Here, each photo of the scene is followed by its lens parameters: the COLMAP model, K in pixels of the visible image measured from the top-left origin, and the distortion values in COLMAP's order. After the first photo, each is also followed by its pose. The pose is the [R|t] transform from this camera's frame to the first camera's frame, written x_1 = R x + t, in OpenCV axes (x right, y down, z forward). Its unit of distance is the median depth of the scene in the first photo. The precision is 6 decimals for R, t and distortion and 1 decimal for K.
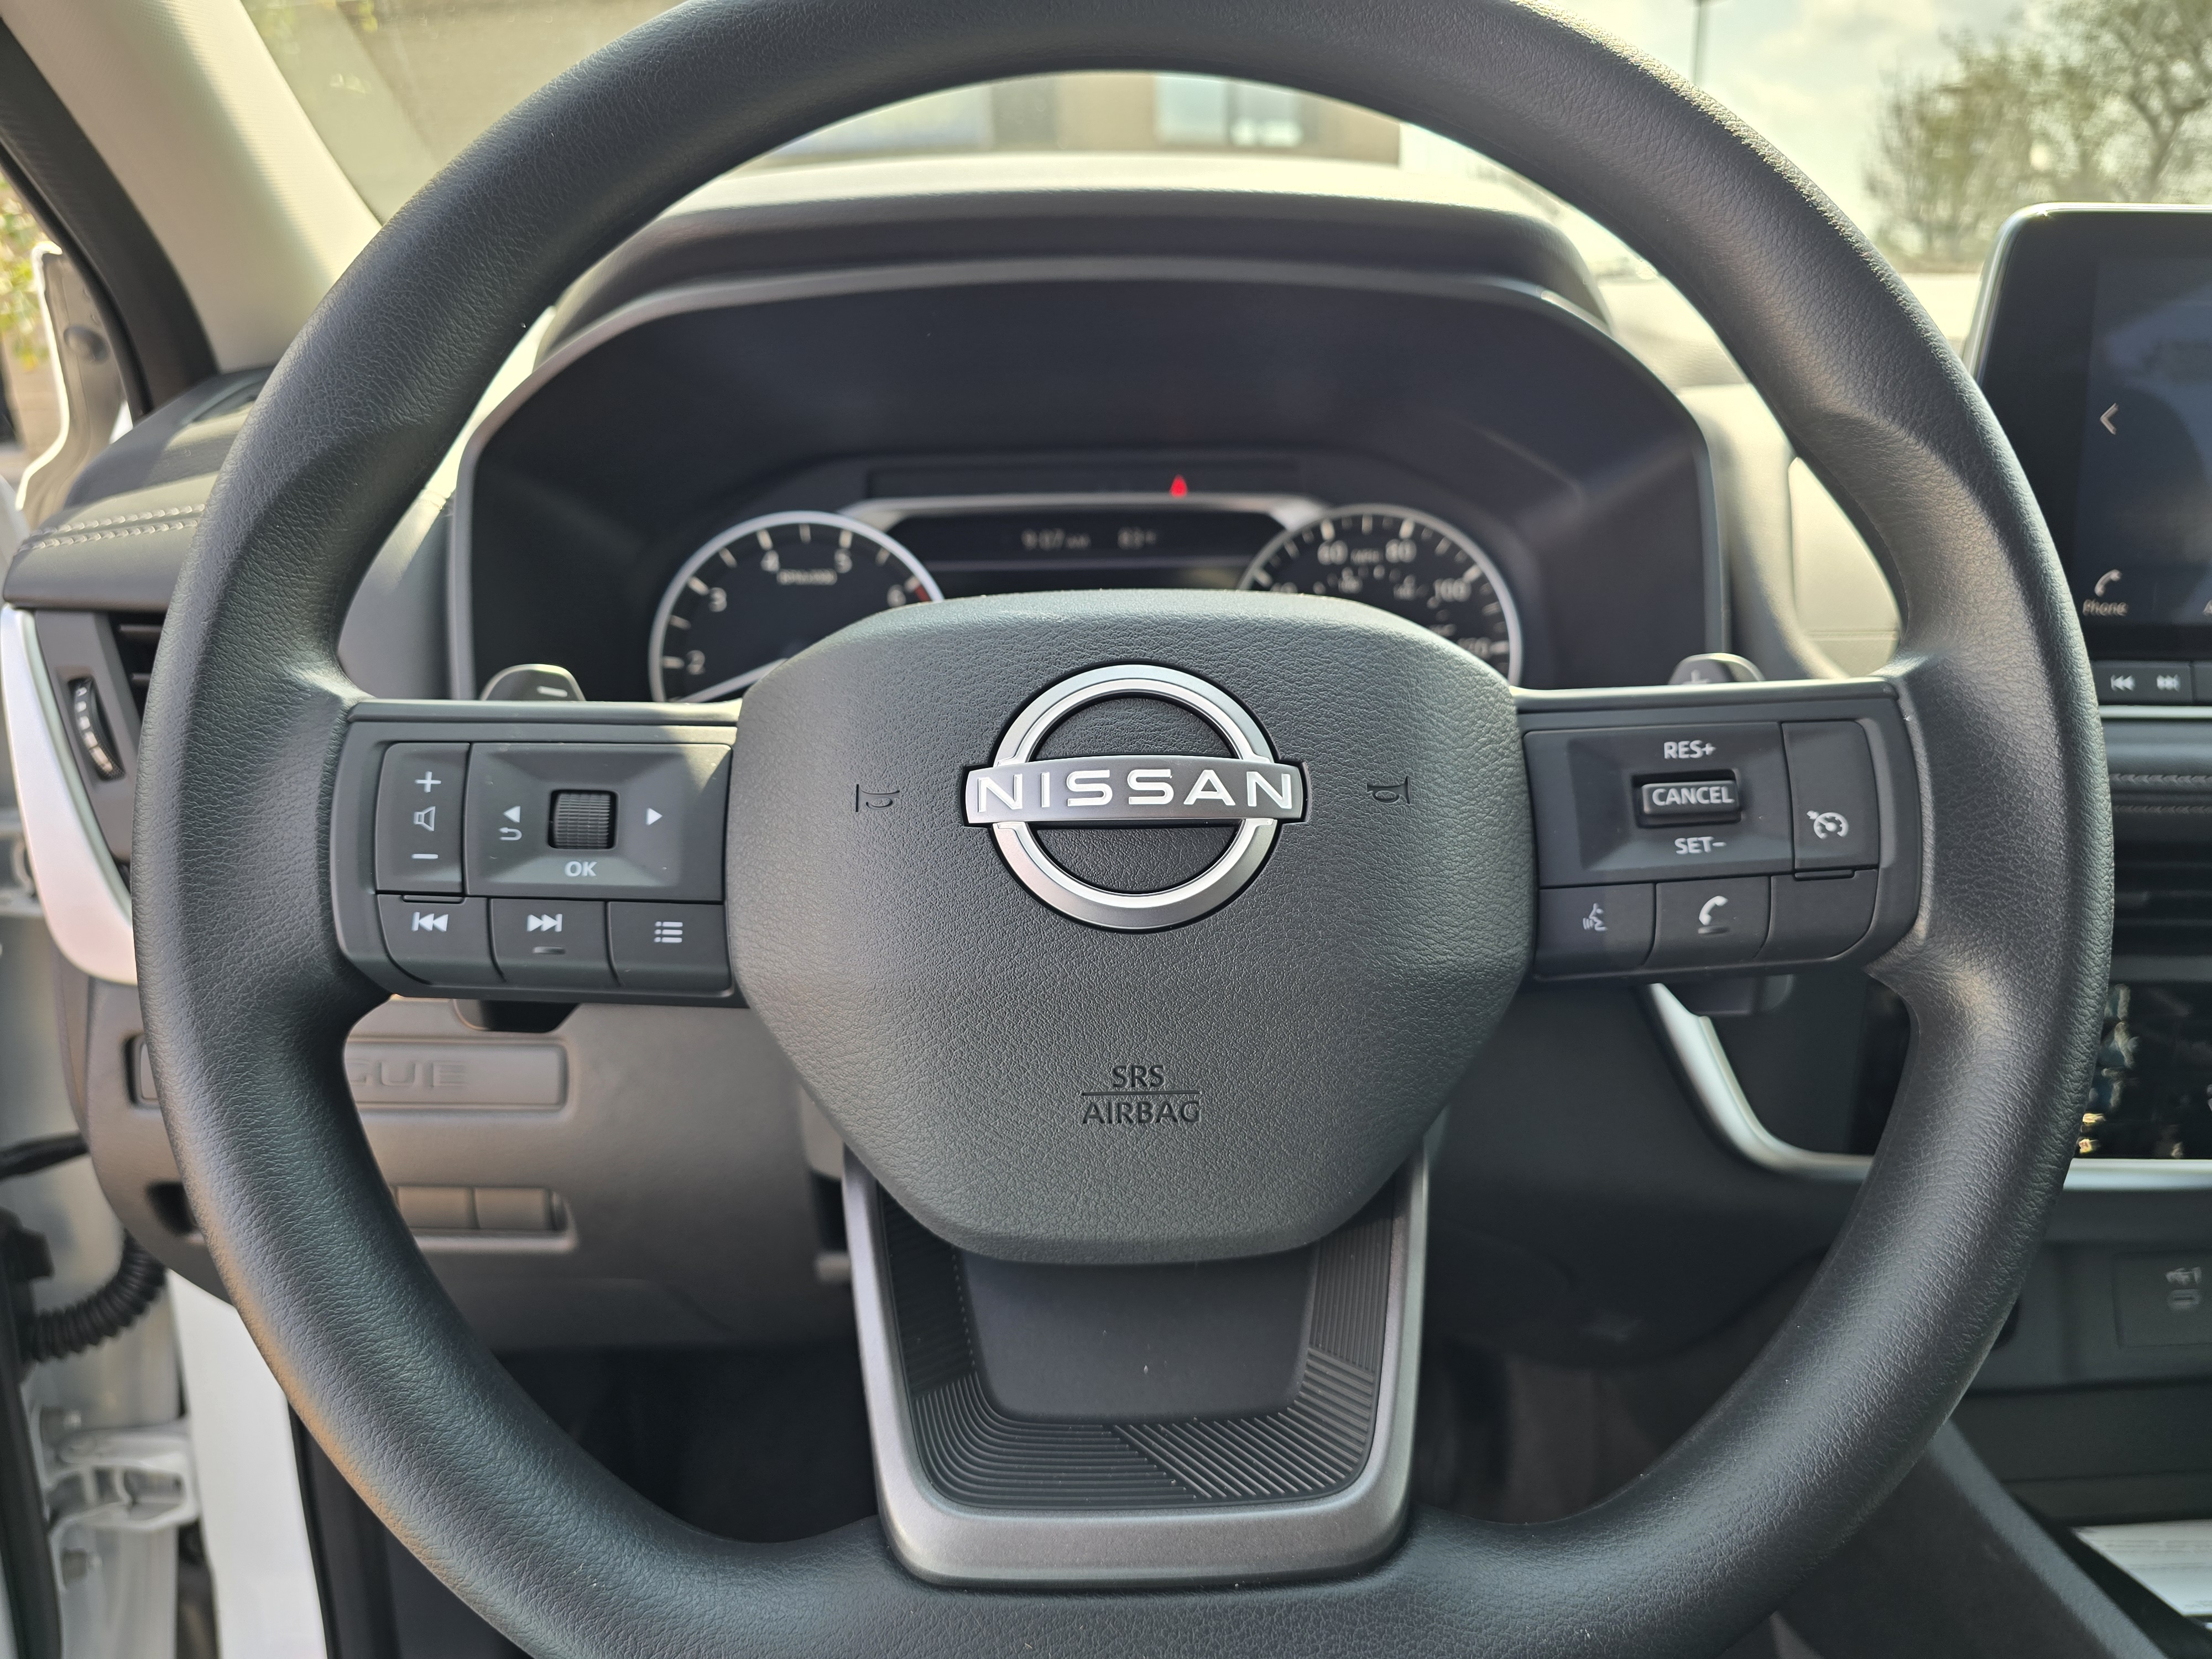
lens RADIAL K [[1548.5, 0, 1130.5], [0, 1548.5, 825.1], [0, 0, 1]] dist [0.002496, -0.010287]
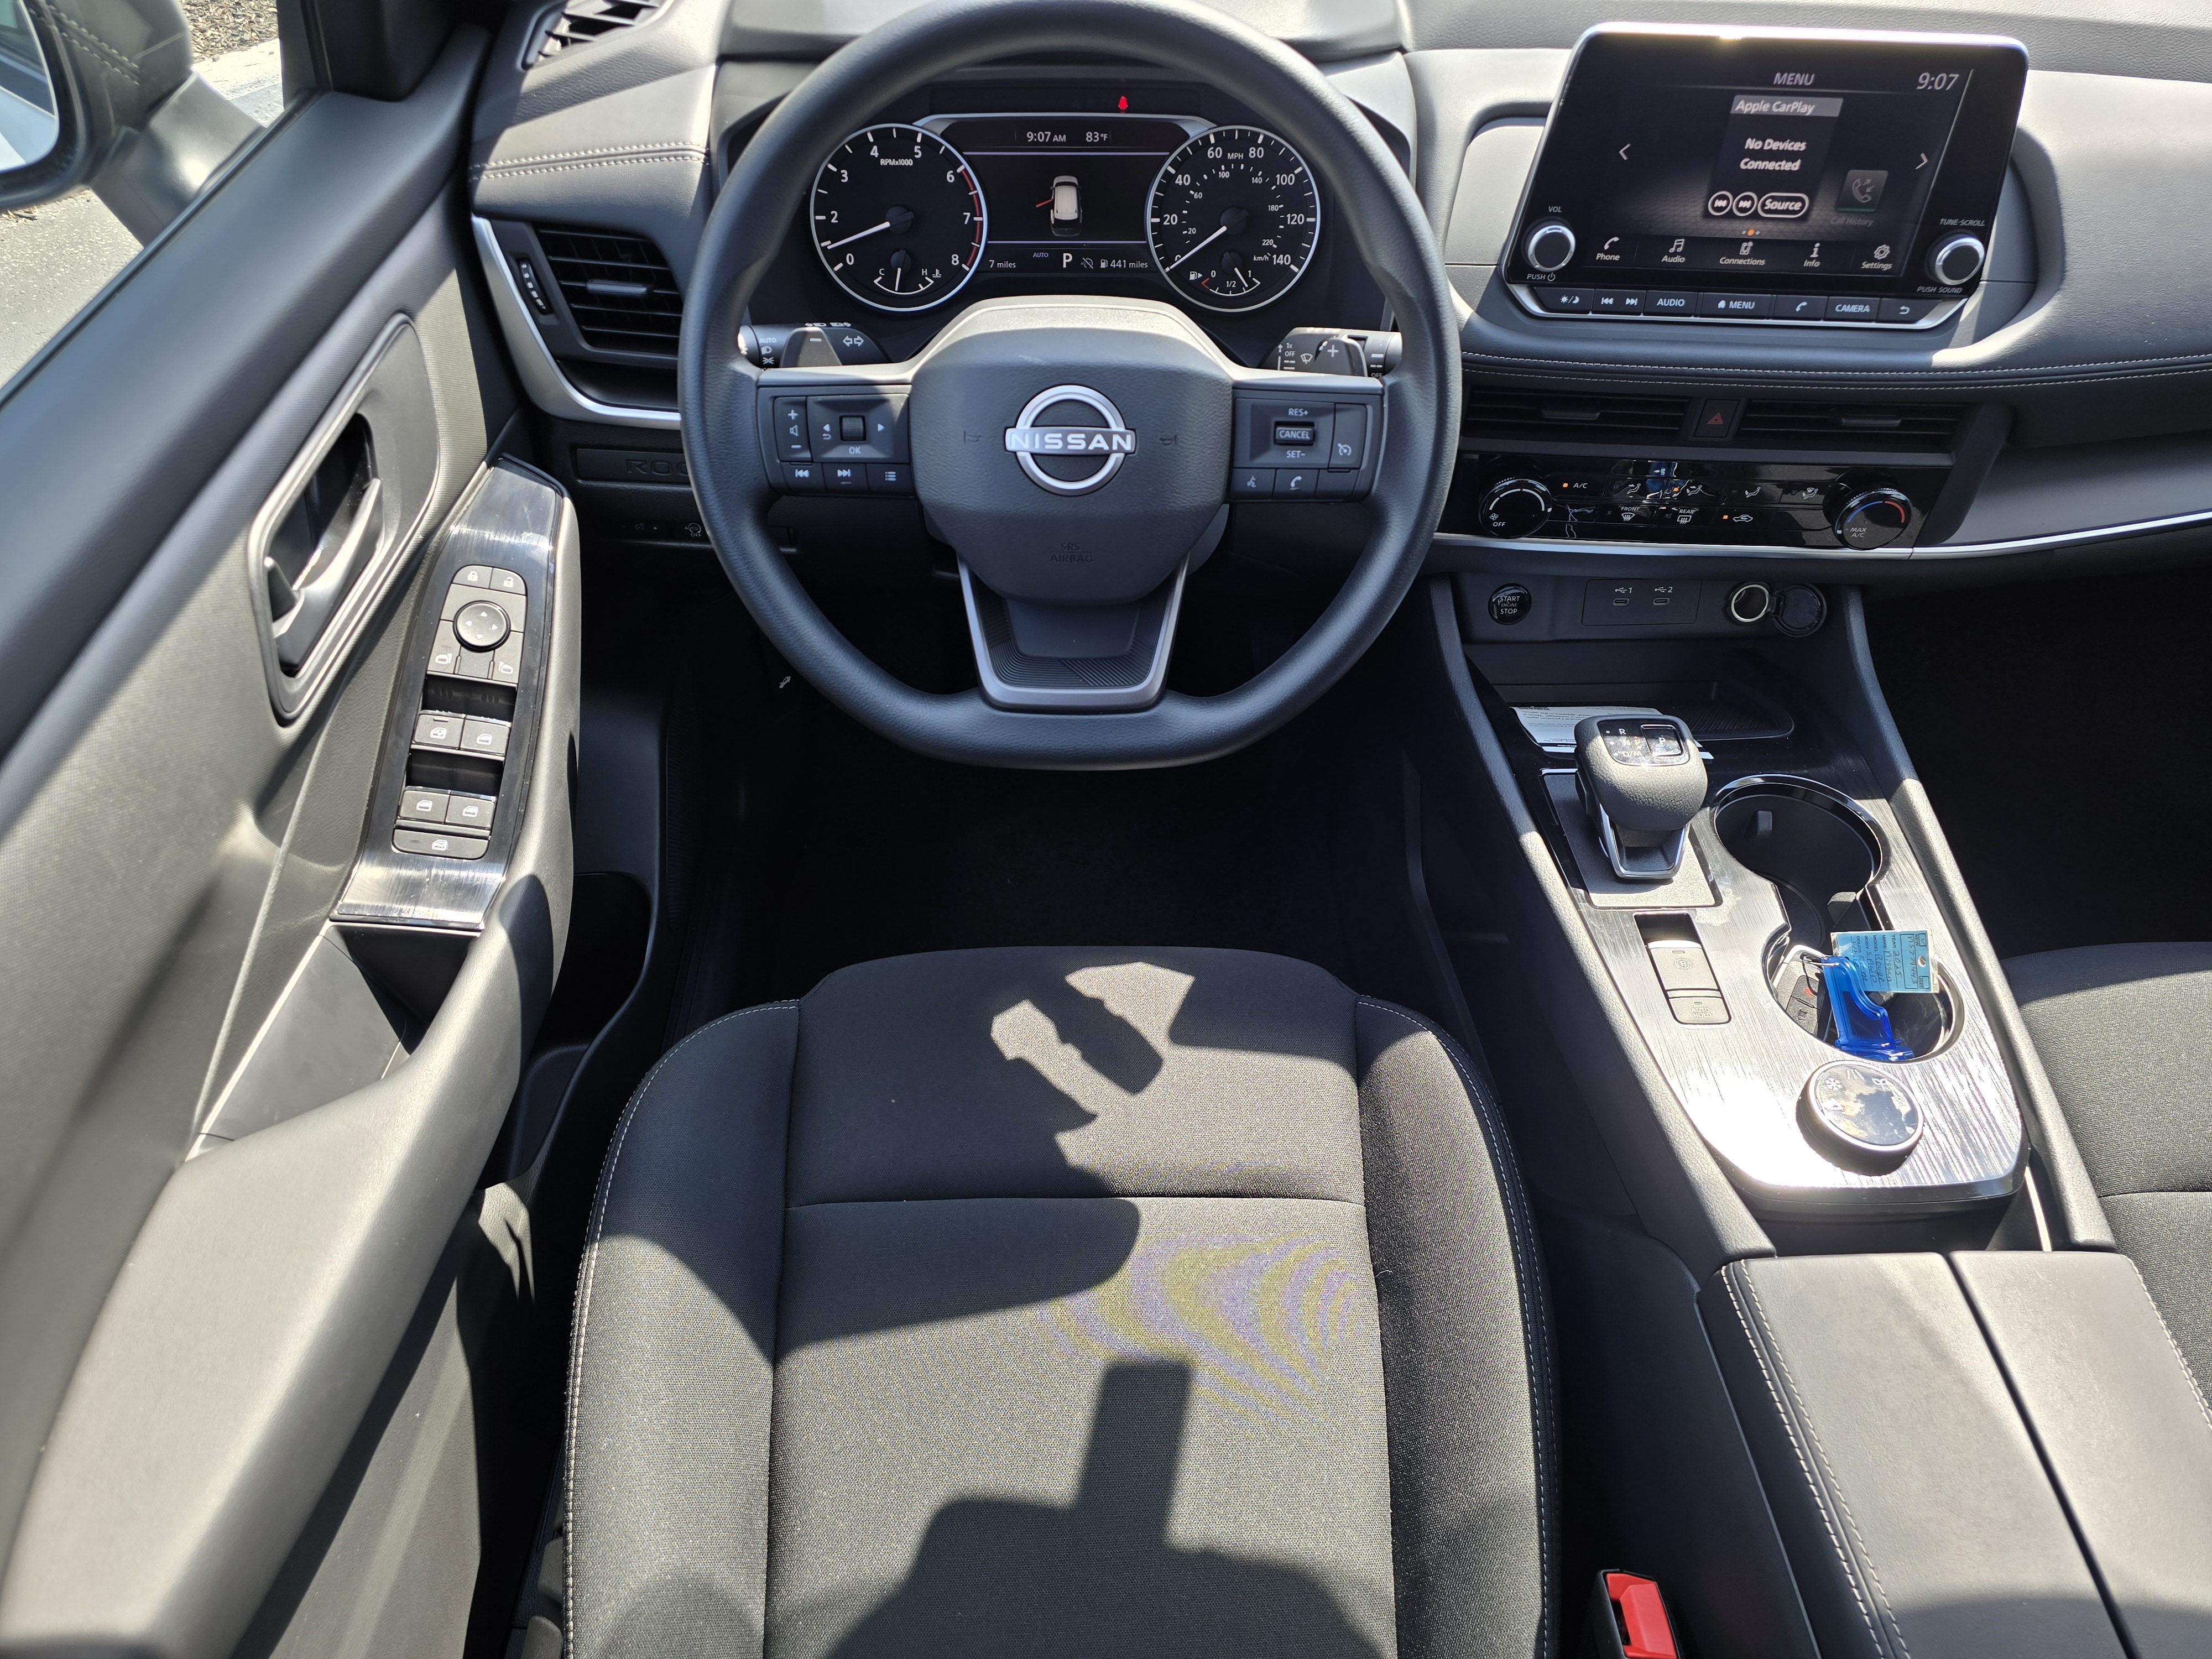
lens RADIAL K [[1510.3, 0, 1127.4], [0, 1510.3, 803.8], [0, 0, 1]] dist [0.052979, -0.046765]
pose [[0.999494, 0.031167, 0.006342, 0.058059], [-0.030343, 0.874580, 0.483931, -0.416456], [0.009536, -0.483879, 0.875083, -0.889214]]
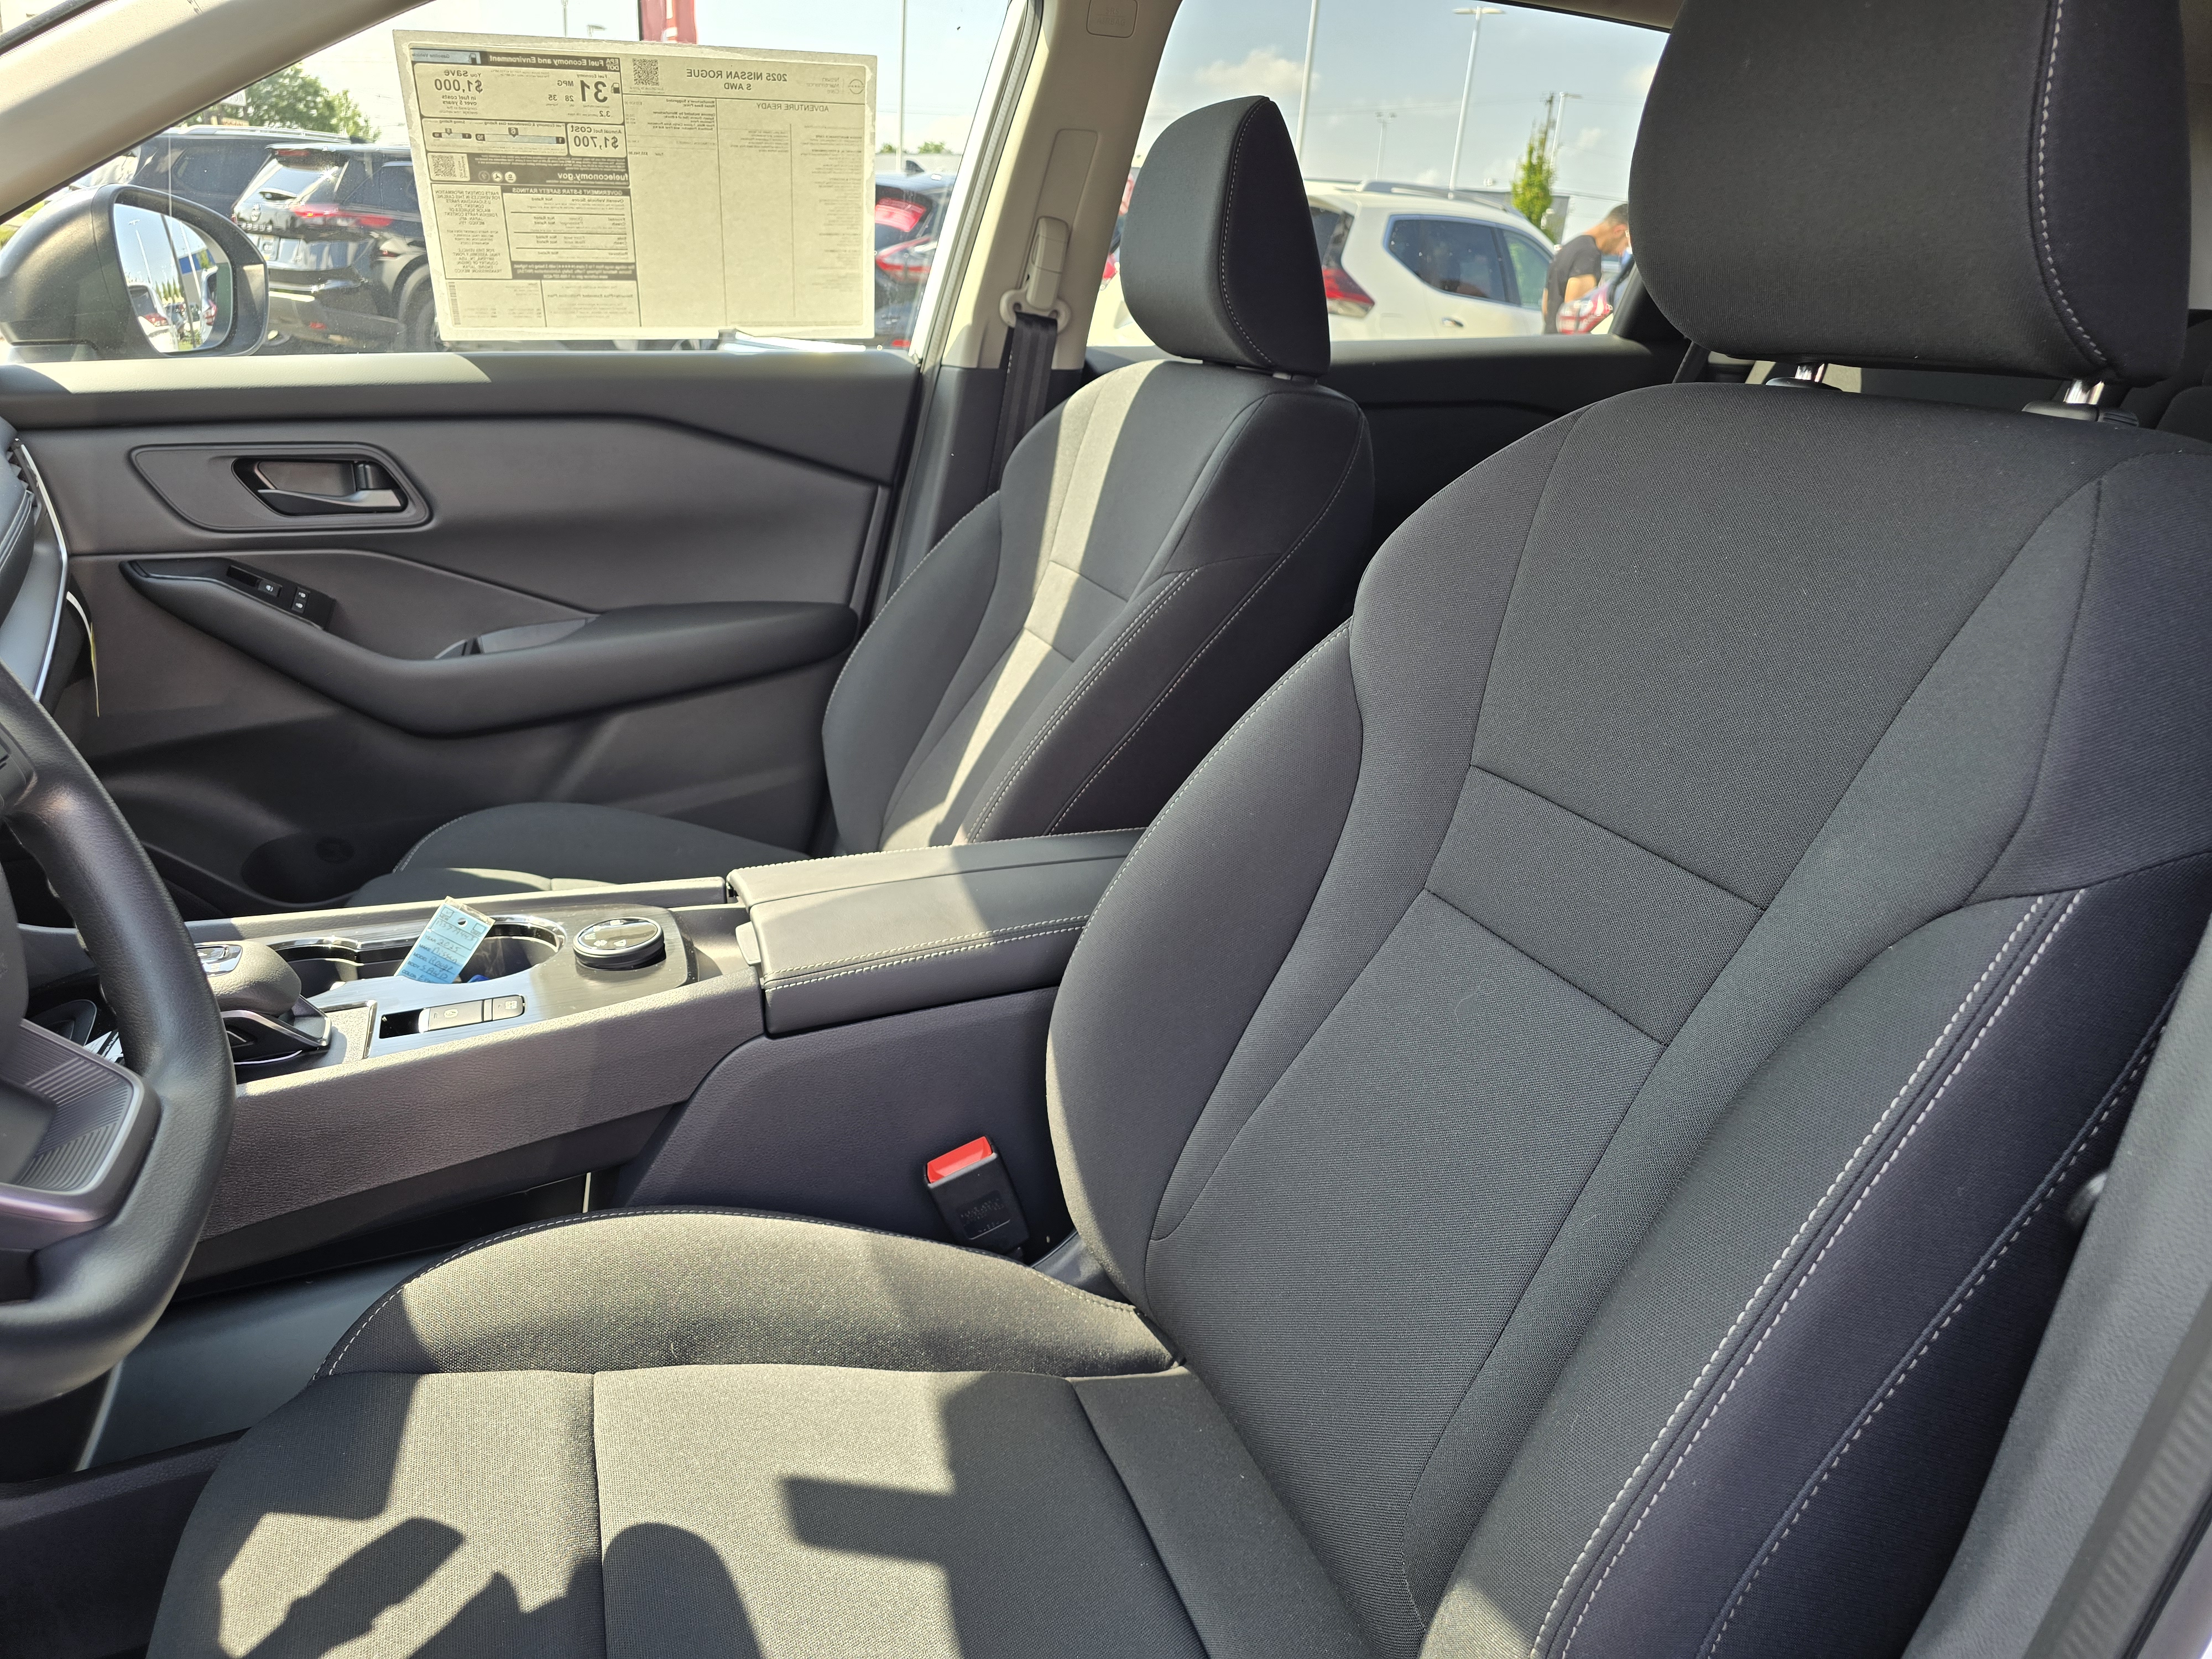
lens RADIAL K [[1510.3, 0, 1109.5], [0, 1510.3, 829.0], [0, 0, 1]] dist [0.052979, -0.046765]
pose [[-0.303858, -0.332852, 0.892681, -1.112645], [0.249142, 0.876618, 0.411667, -0.222829], [-0.919564, 0.347493, -0.183440, 0.024404]]
